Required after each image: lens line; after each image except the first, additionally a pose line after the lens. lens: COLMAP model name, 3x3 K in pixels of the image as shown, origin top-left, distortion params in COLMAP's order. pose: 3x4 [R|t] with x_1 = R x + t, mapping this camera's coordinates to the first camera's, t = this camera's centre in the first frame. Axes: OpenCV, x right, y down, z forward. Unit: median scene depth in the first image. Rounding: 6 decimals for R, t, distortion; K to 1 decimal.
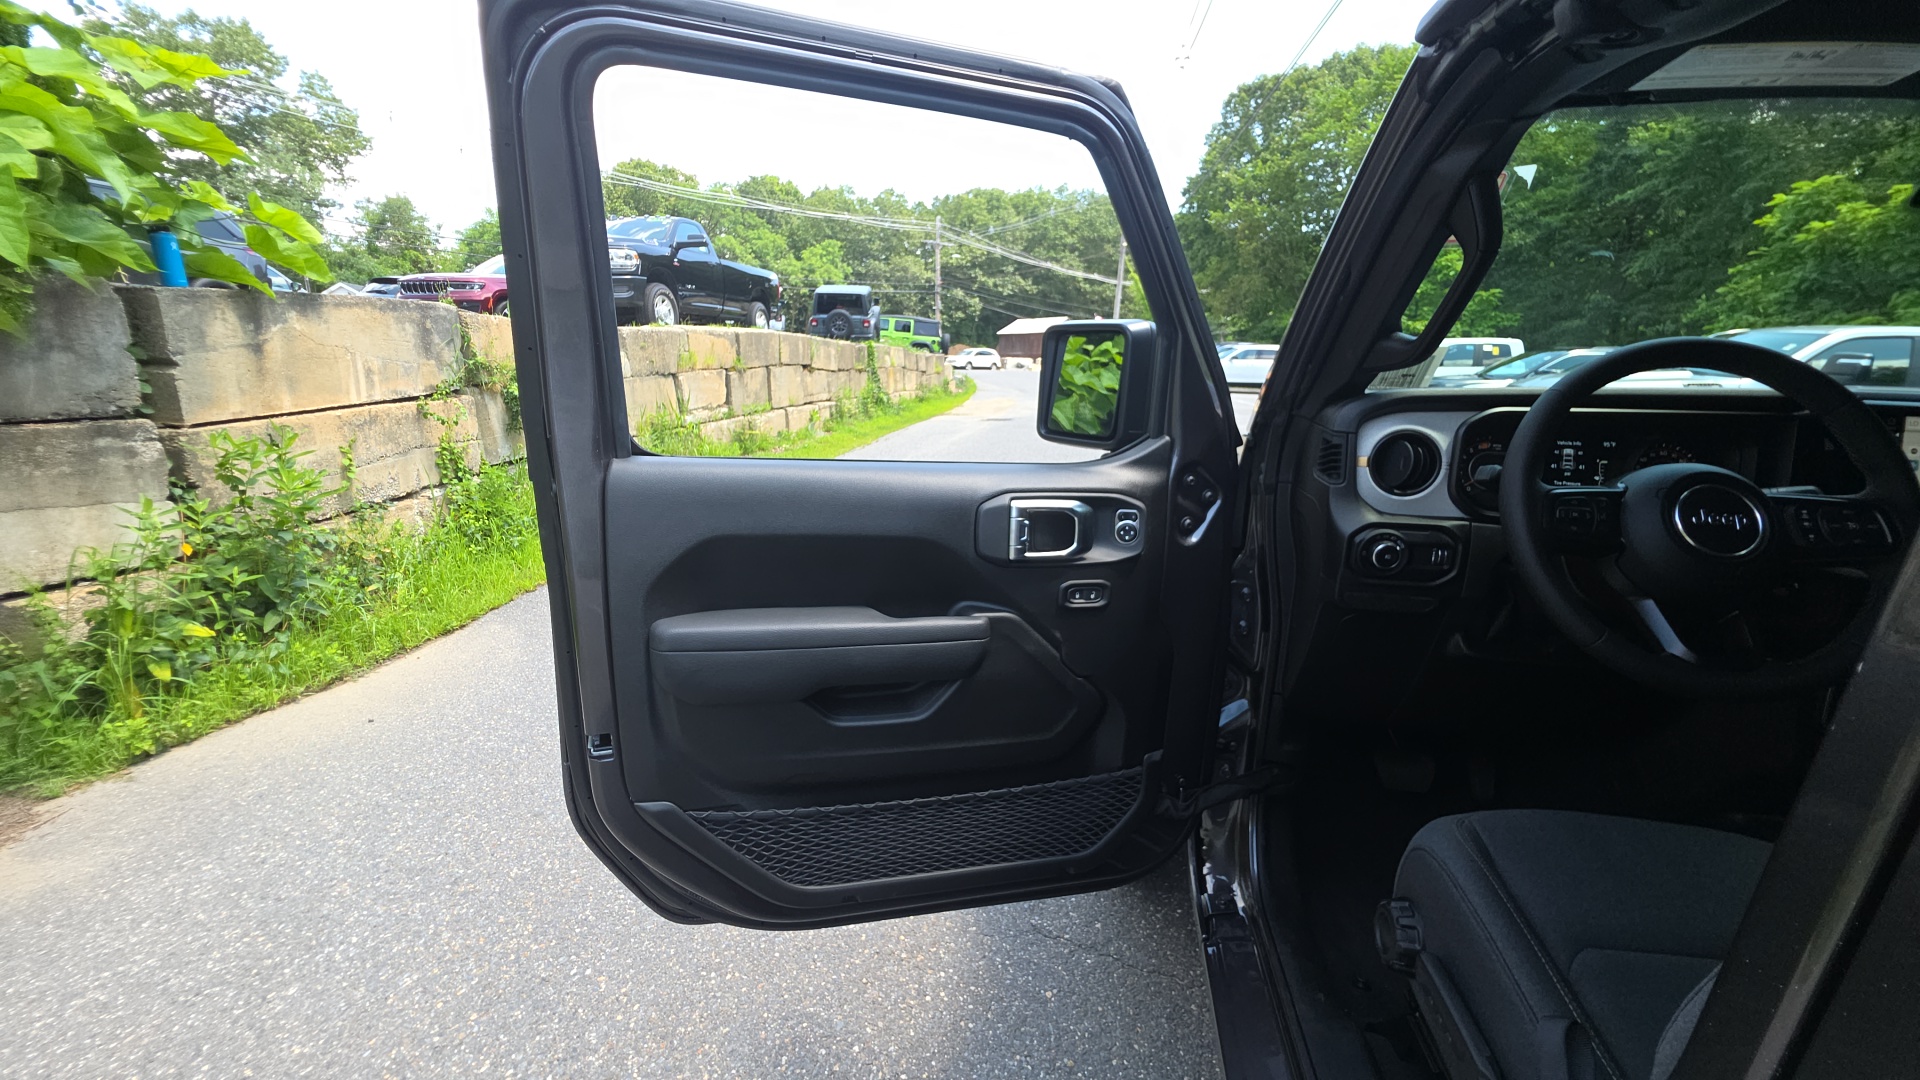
lens RADIAL K [[767.6, 0, 948.0], [0, 767.6, 537.3], [0, 0, 1]] dist [0.014057, -0.009065]
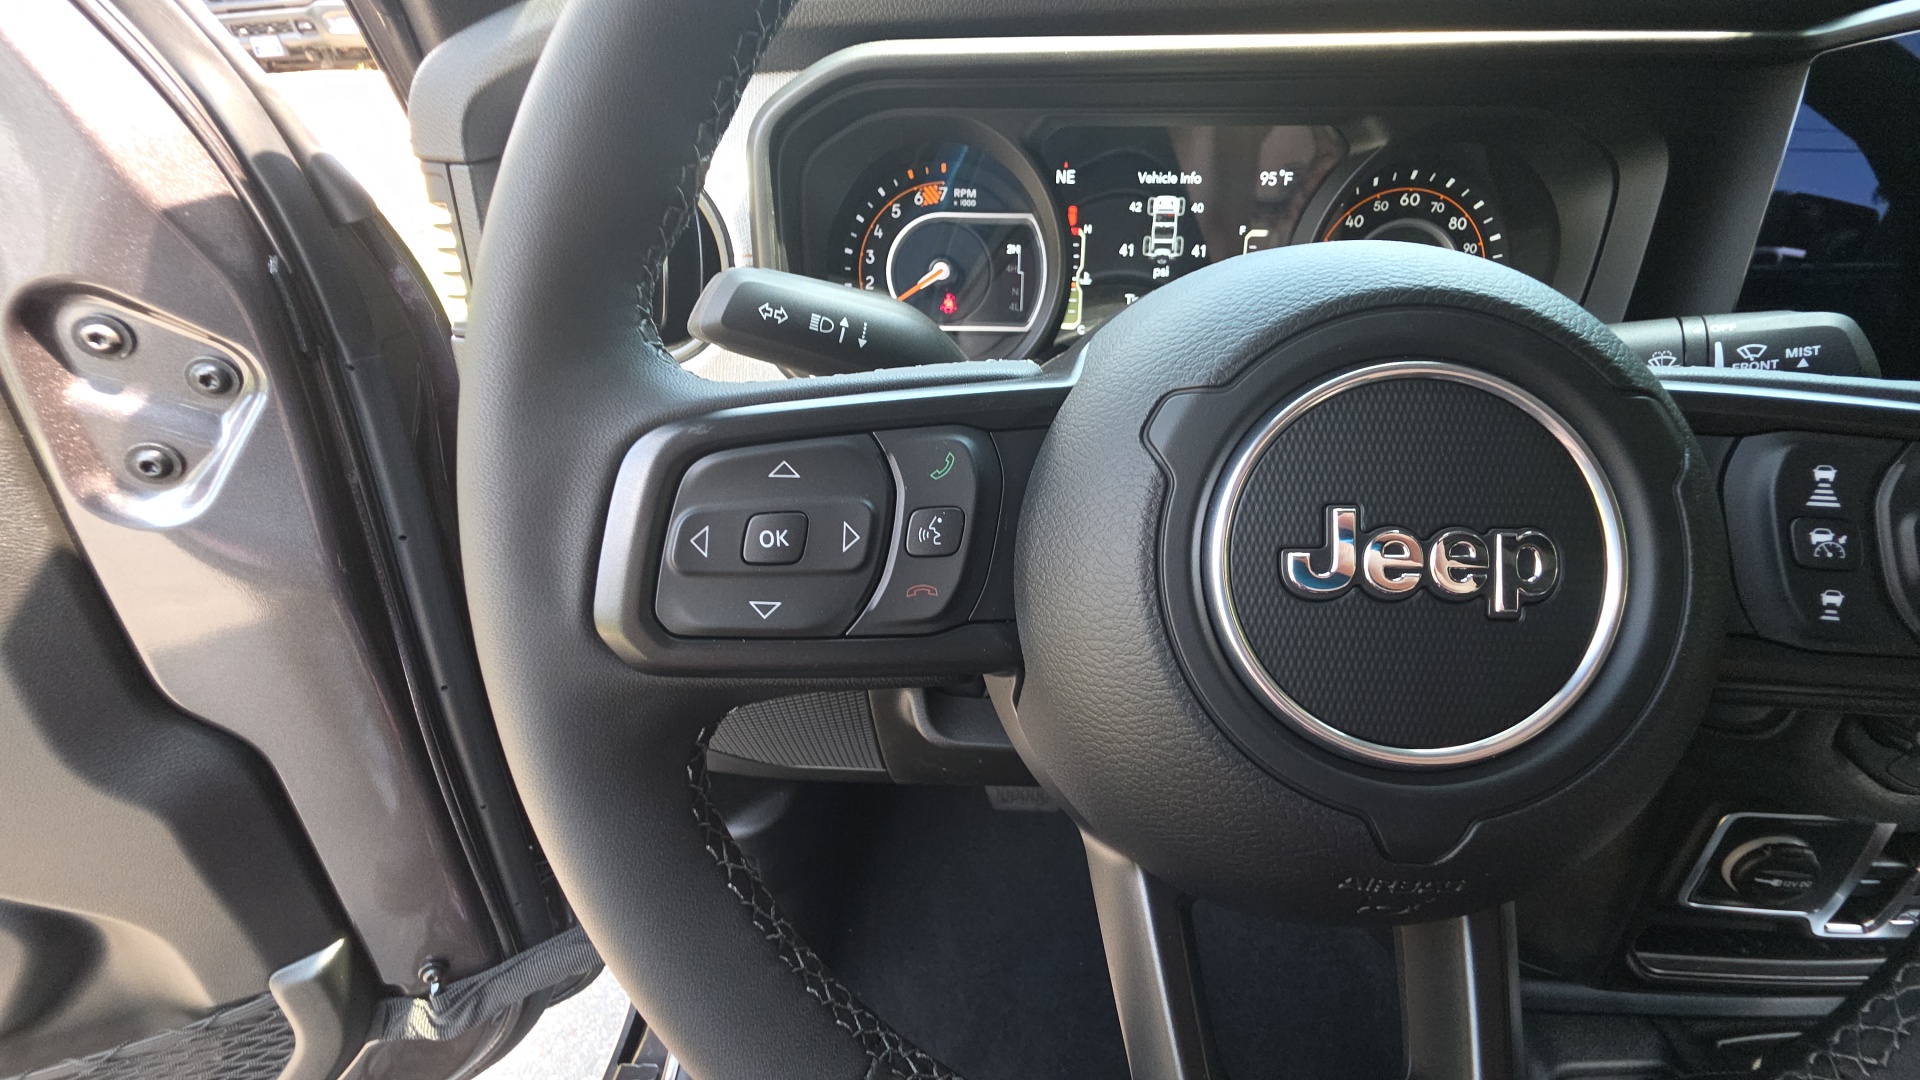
lens RADIAL K [[772.2, 0, 948.1], [0, 772.2, 537.9], [0, 0, 1]] dist [0.013947, -0.009213]
pose [[0.993308, -0.069825, 0.091998, 0.130769], [0.043053, 0.962996, 0.266055, -0.012622], [-0.107172, -0.260313, 0.959558, 0.125289]]
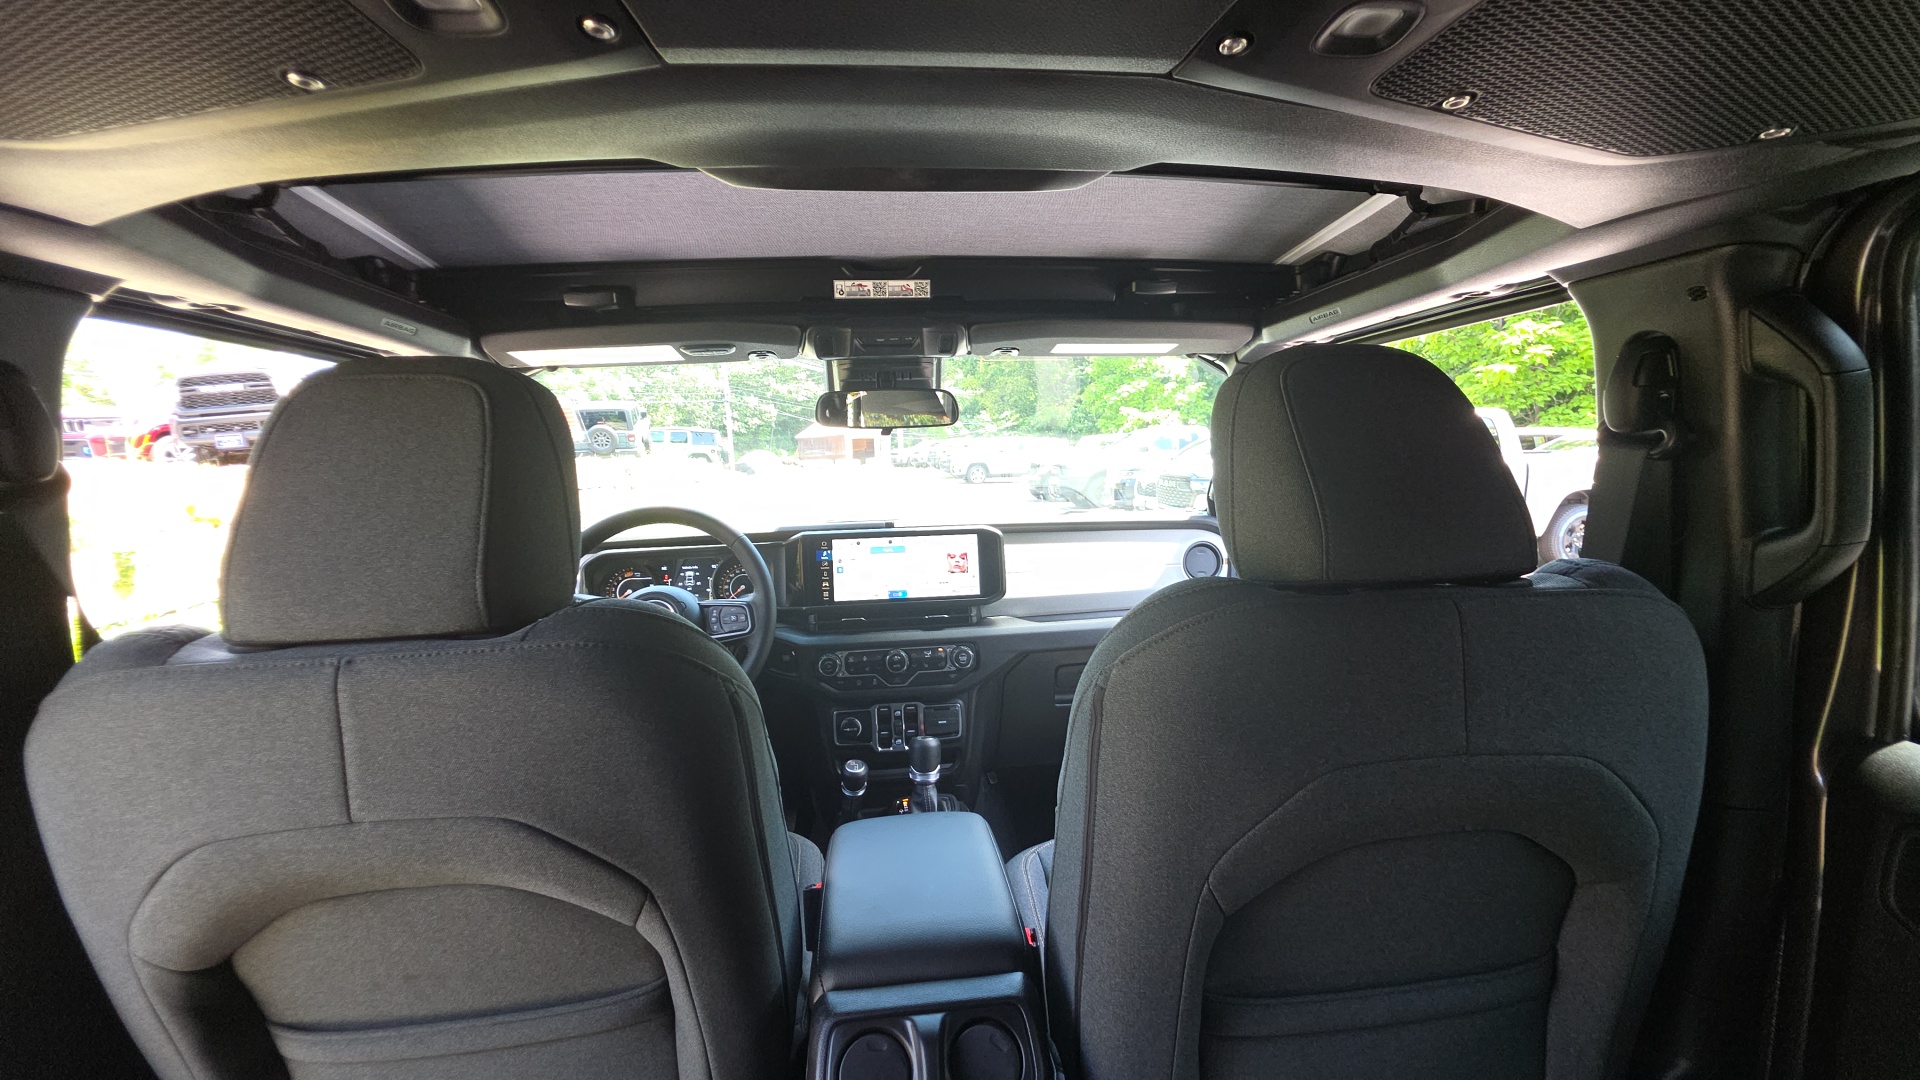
lens RADIAL K [[765.4, 0, 946.6], [0, 765.4, 537.8], [0, 0, 1]] dist [0.002576, 0.000161]
pose [[0.968371, -0.078387, 0.236882, 0.182376], [0.107334, 0.987909, -0.111873, 0.005872], [-0.225248, 0.133760, 0.965076, -0.089496]]
